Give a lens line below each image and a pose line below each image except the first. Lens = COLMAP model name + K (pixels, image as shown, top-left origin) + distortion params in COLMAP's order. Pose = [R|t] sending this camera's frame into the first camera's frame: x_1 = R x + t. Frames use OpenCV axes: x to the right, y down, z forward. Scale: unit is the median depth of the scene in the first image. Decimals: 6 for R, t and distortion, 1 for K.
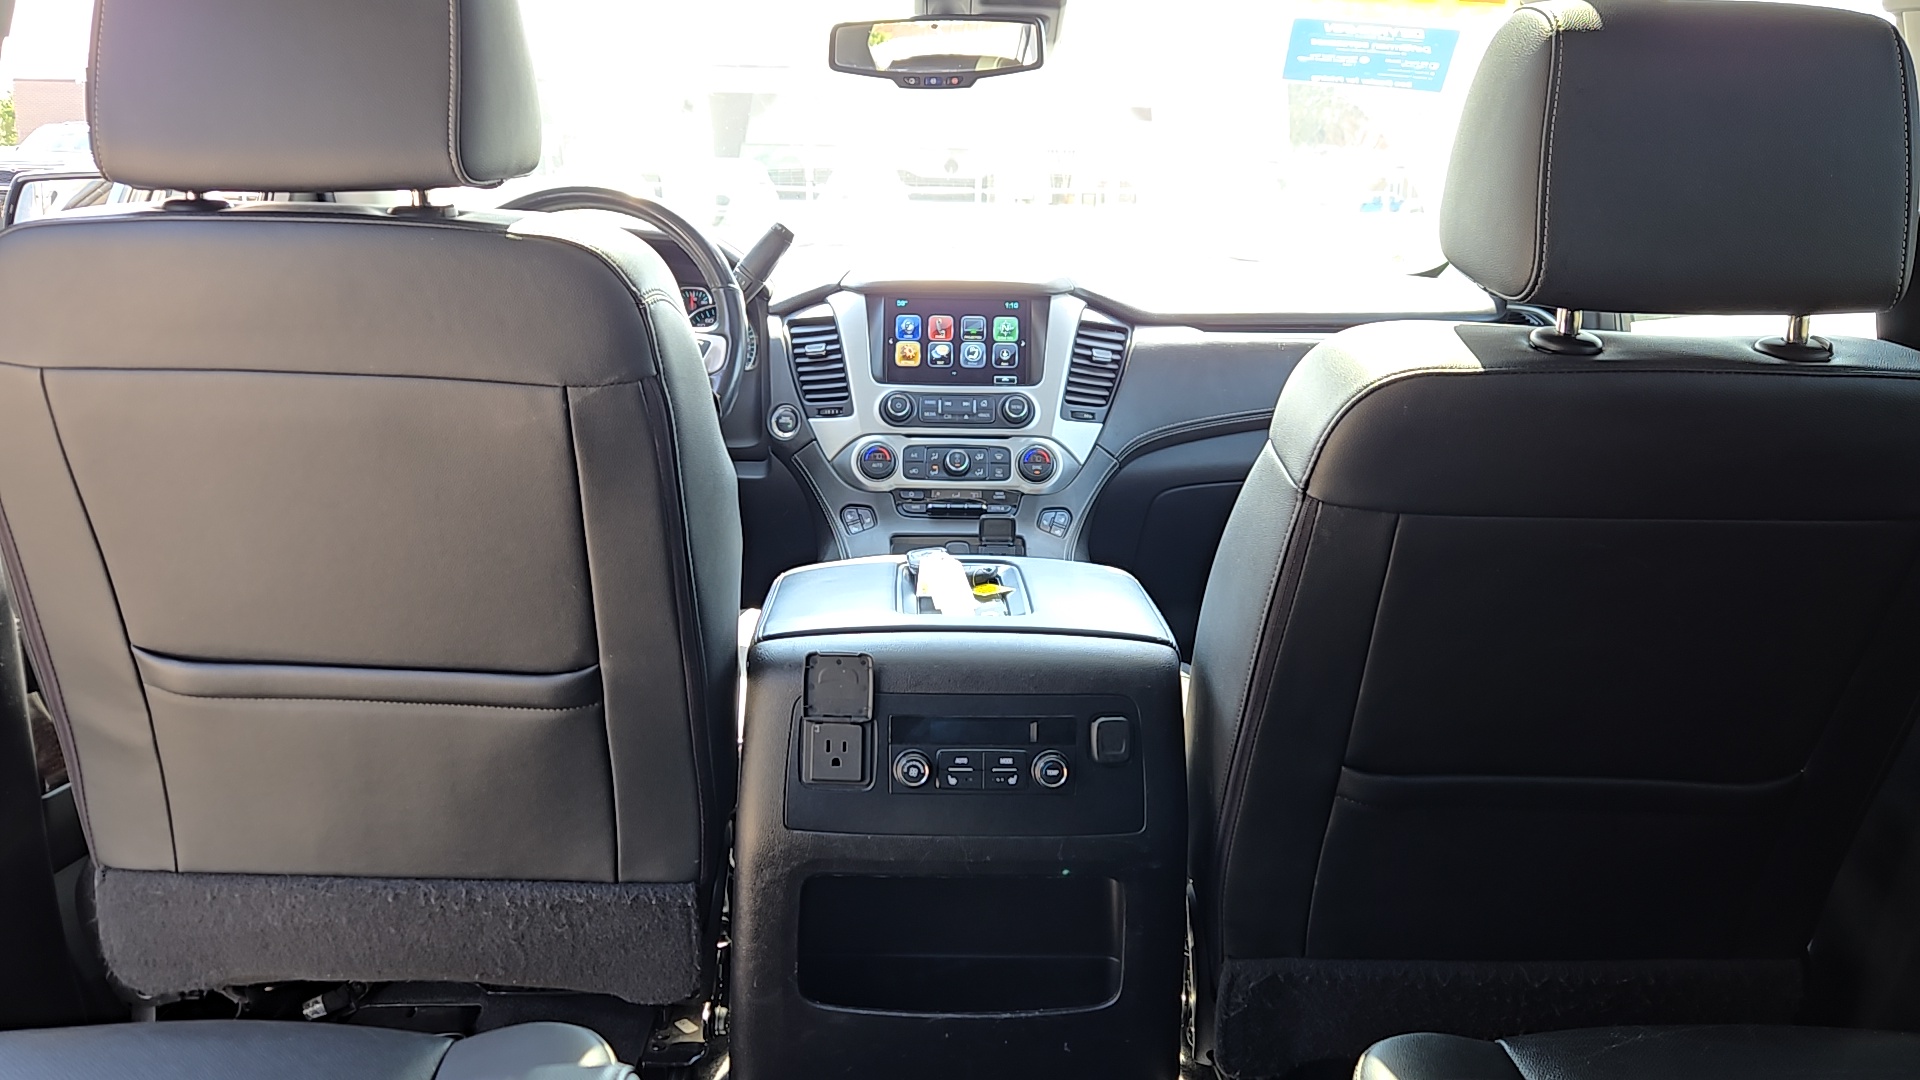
lens RADIAL K [[1605.1, 0, 958.8], [0, 1605.1, 539.6], [0, 0, 1]] dist [0.016214, -0.012821]
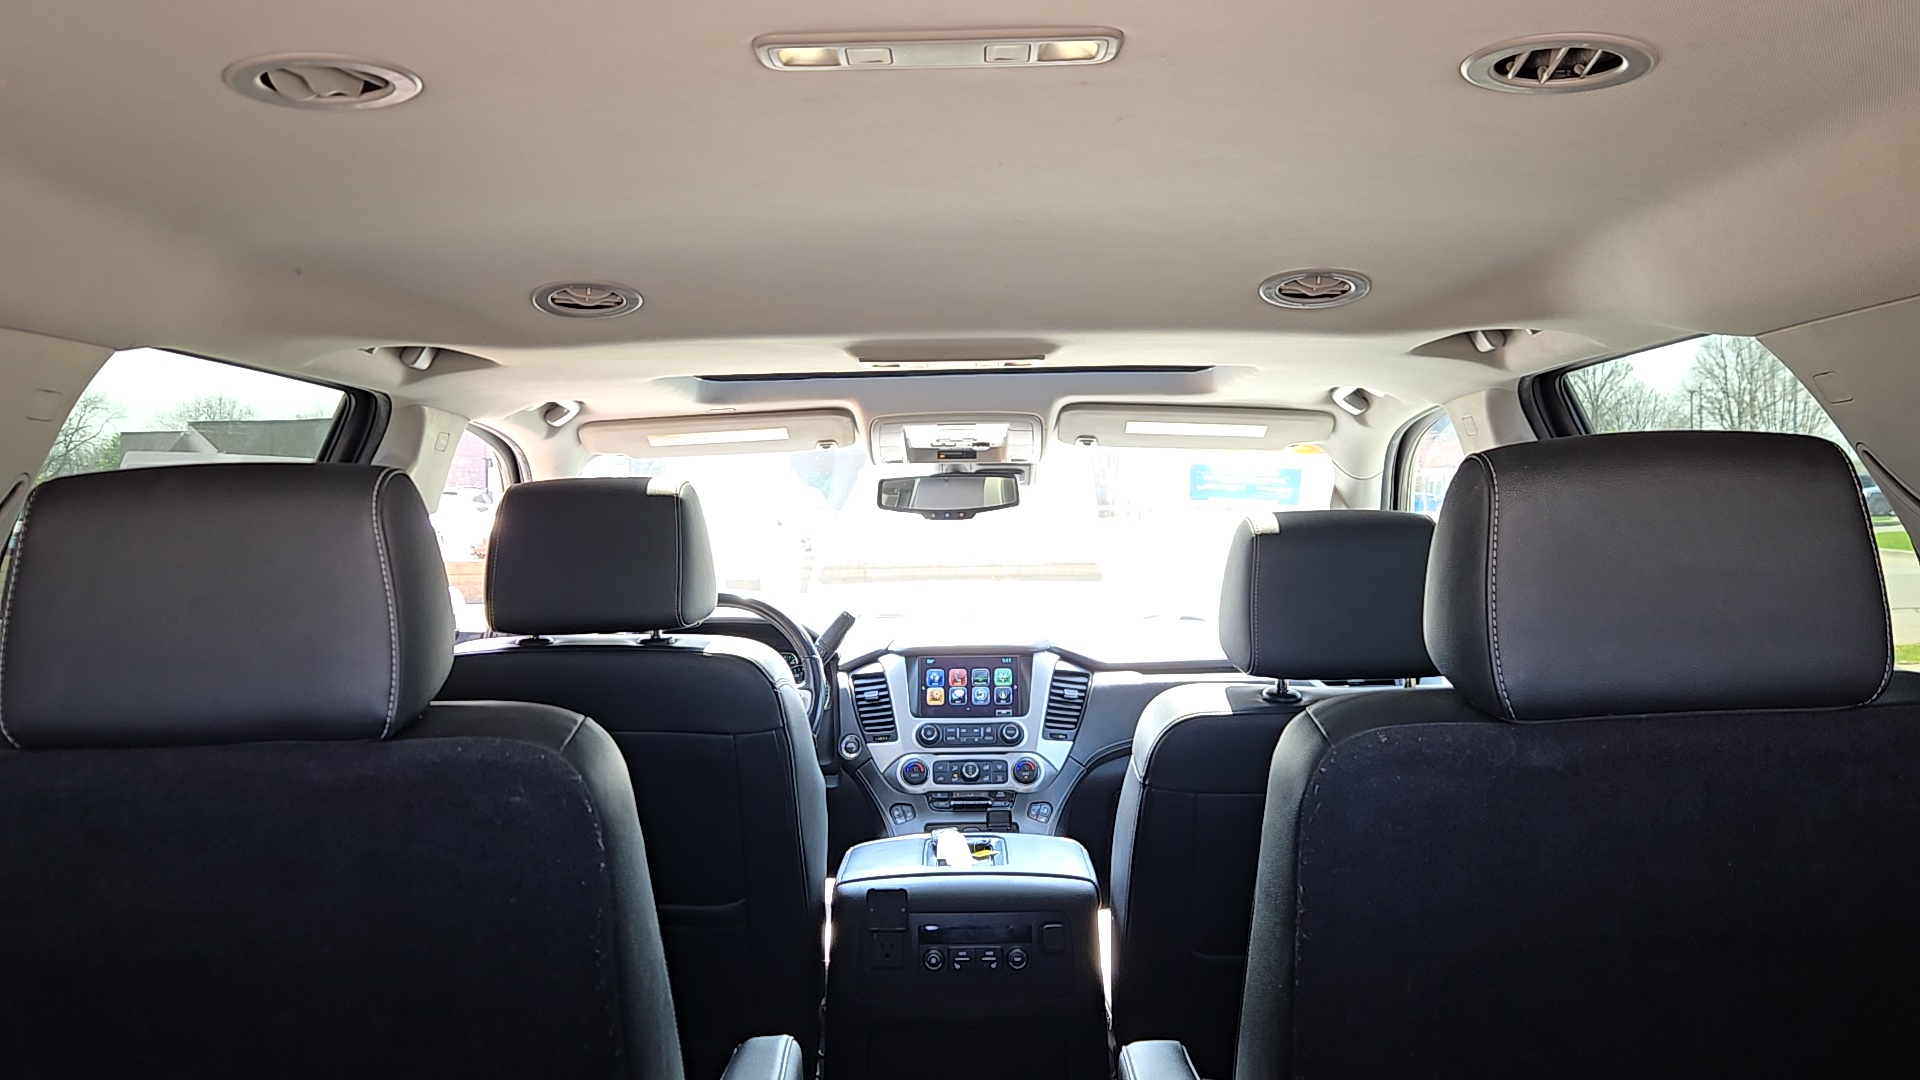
lens RADIAL K [[1605.1, 0, 947.0], [0, 1605.1, 536.8], [0, 0, 1]] dist [0.016214, -0.012821]
pose [[0.998713, -0.031932, -0.039401, 0.040616], [0.023705, 0.980721, -0.193969, 0.023582], [0.044835, 0.192785, 0.980216, -0.443345]]
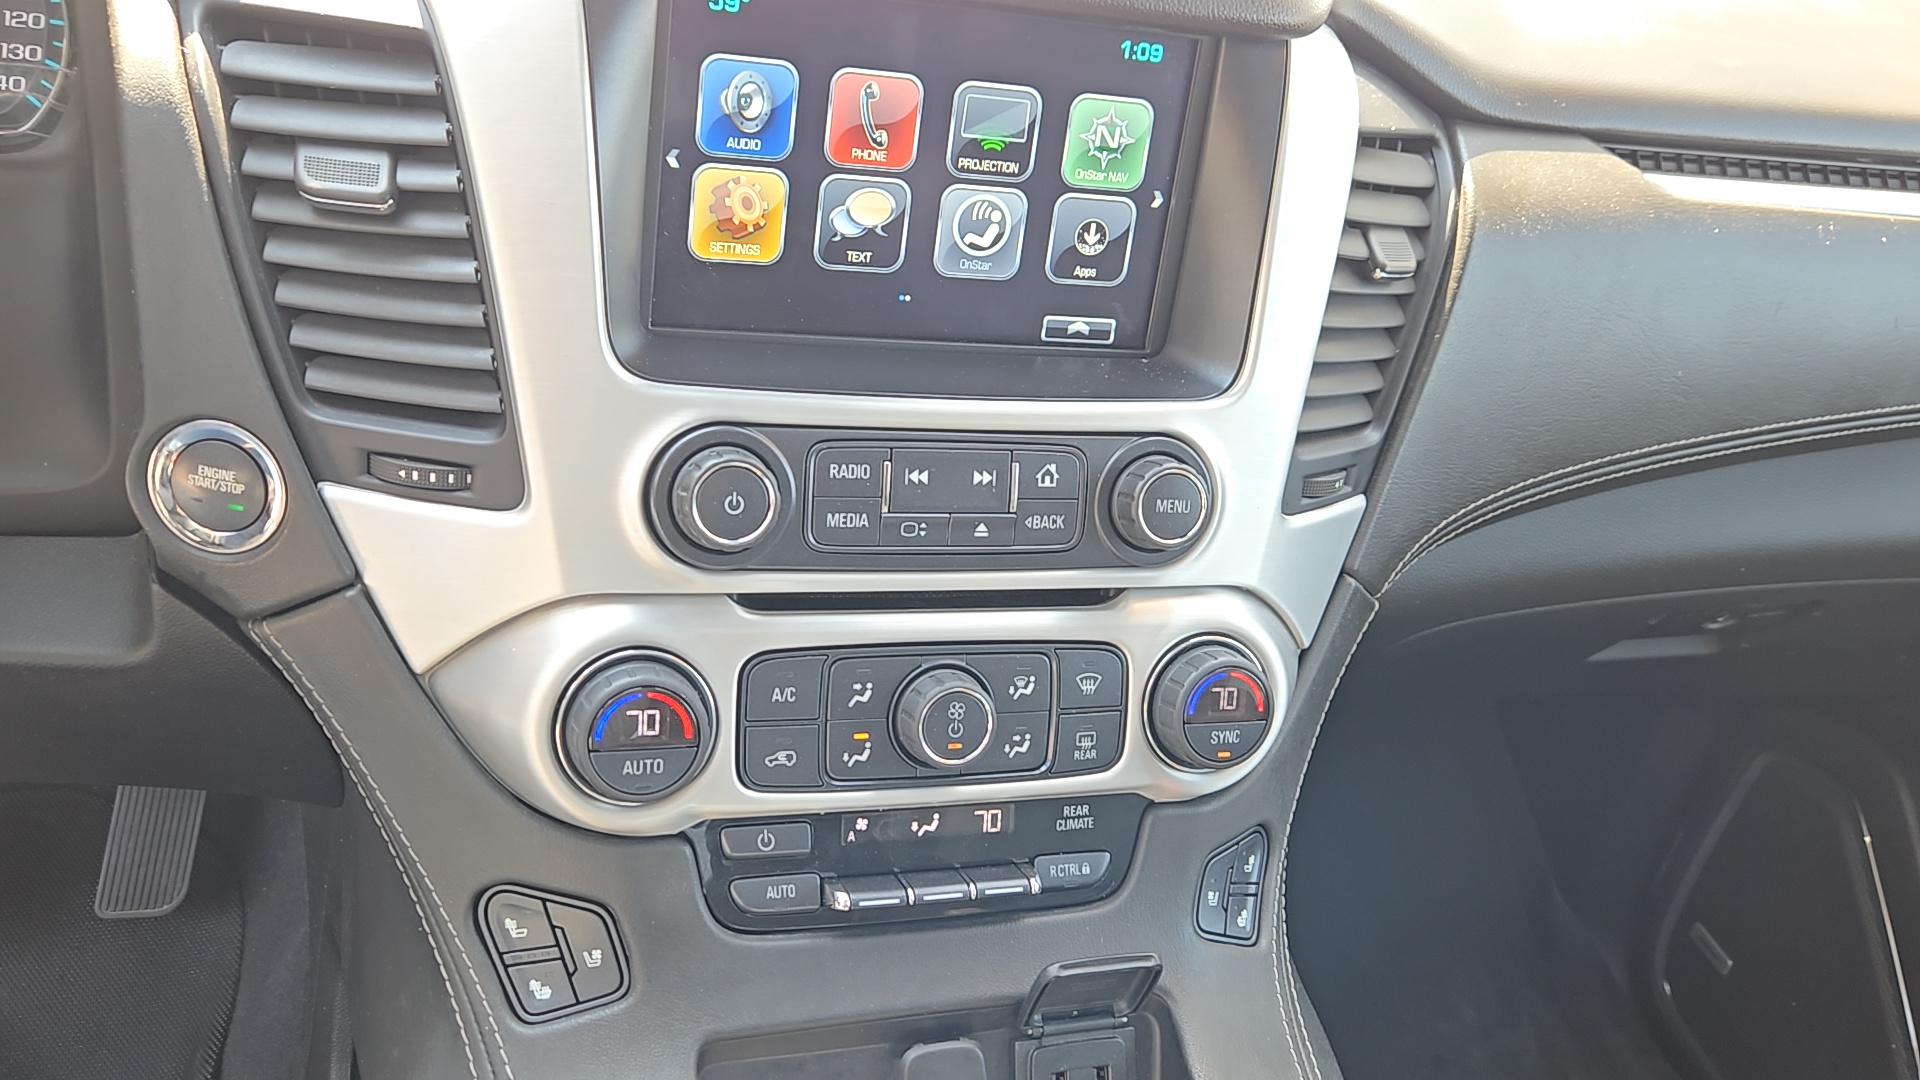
lens RADIAL K [[1605.1, 0, 947.4], [0, 1605.1, 524.8], [0, 0, 1]] dist [0.016214, -0.012821]
pose [[0.946586, 0.001229, 0.322448, -0.083382], [-0.117300, 0.932791, 0.340795, -0.163489], [-0.300358, -0.360415, 0.883111, 0.768076]]
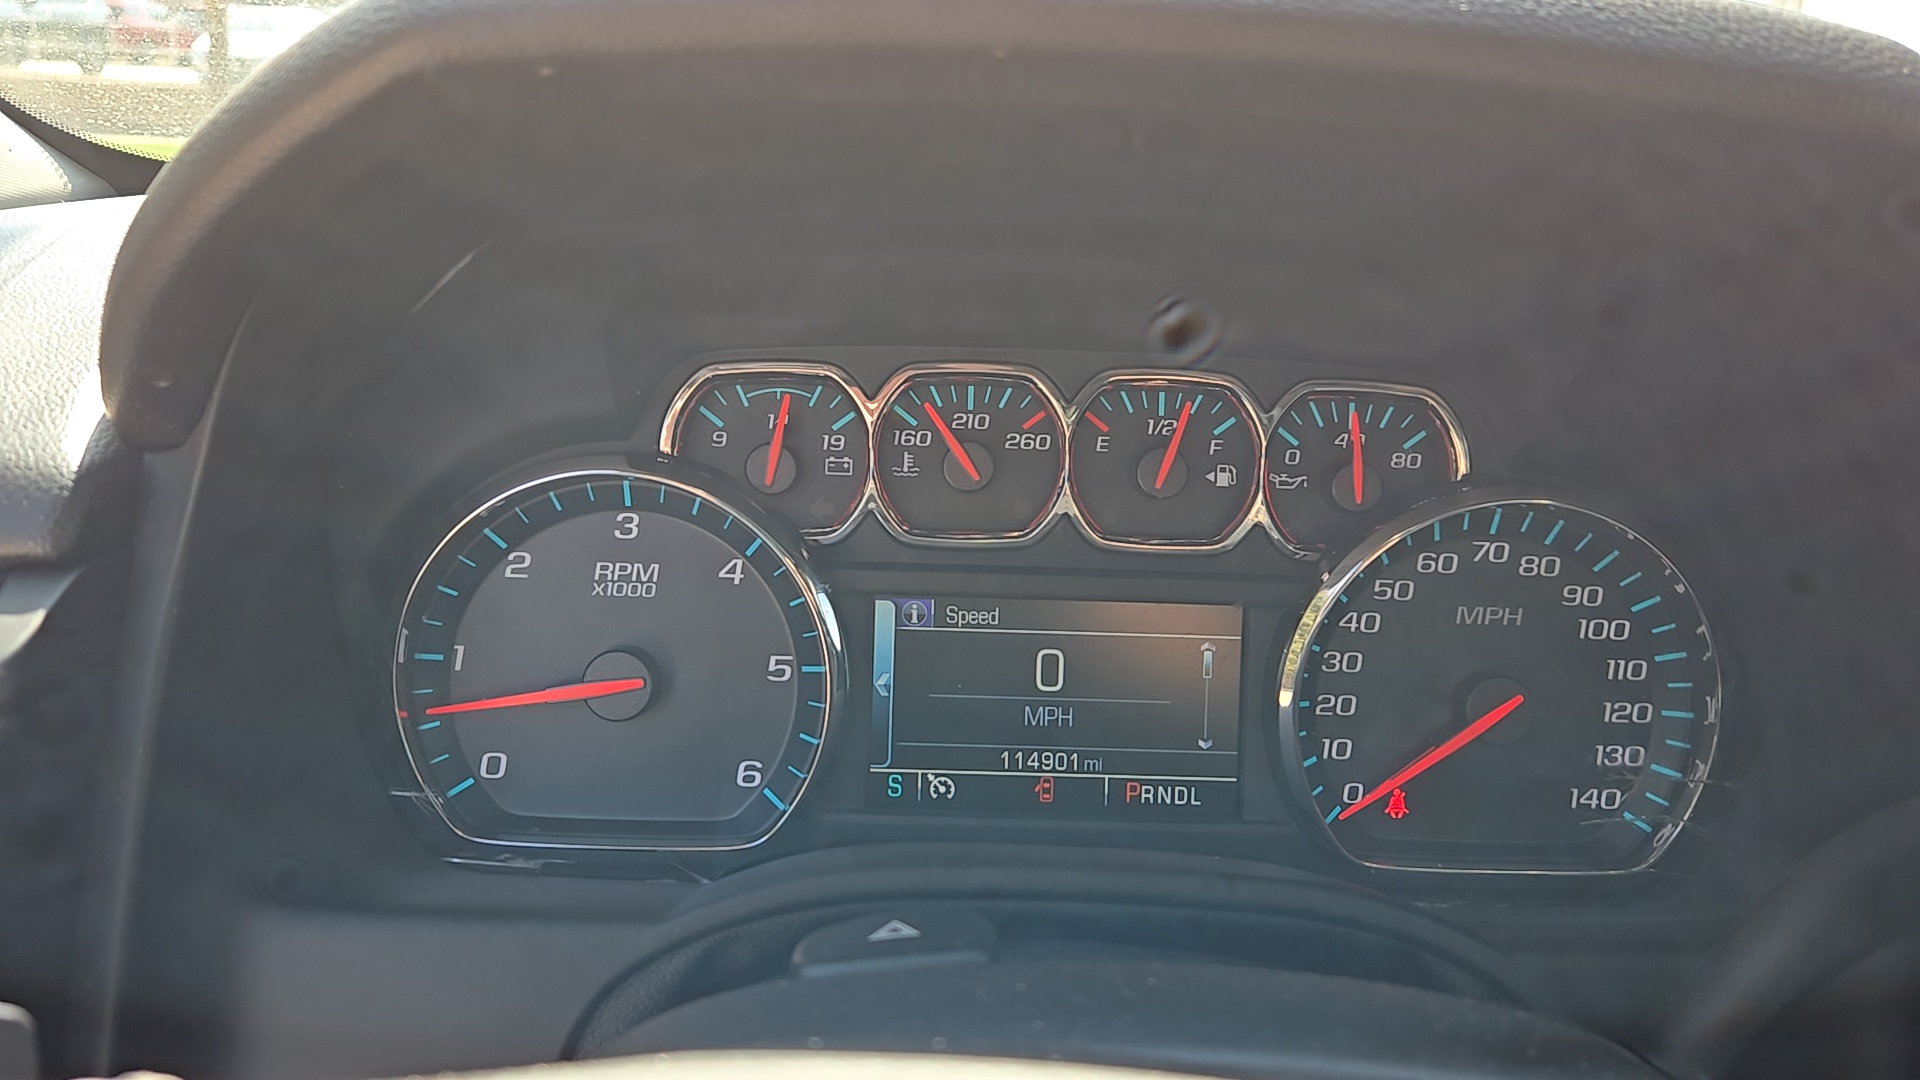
lens RADIAL K [[1605.1, 0, 959.5], [0, 1605.1, 539.1], [0, 0, 1]] dist [0.016214, -0.012821]
pose [[0.998893, 0.026111, 0.039135, -0.238923], [-0.028413, 0.997825, 0.059480, -0.162680], [-0.037497, -0.060526, 0.997462, 0.897483]]
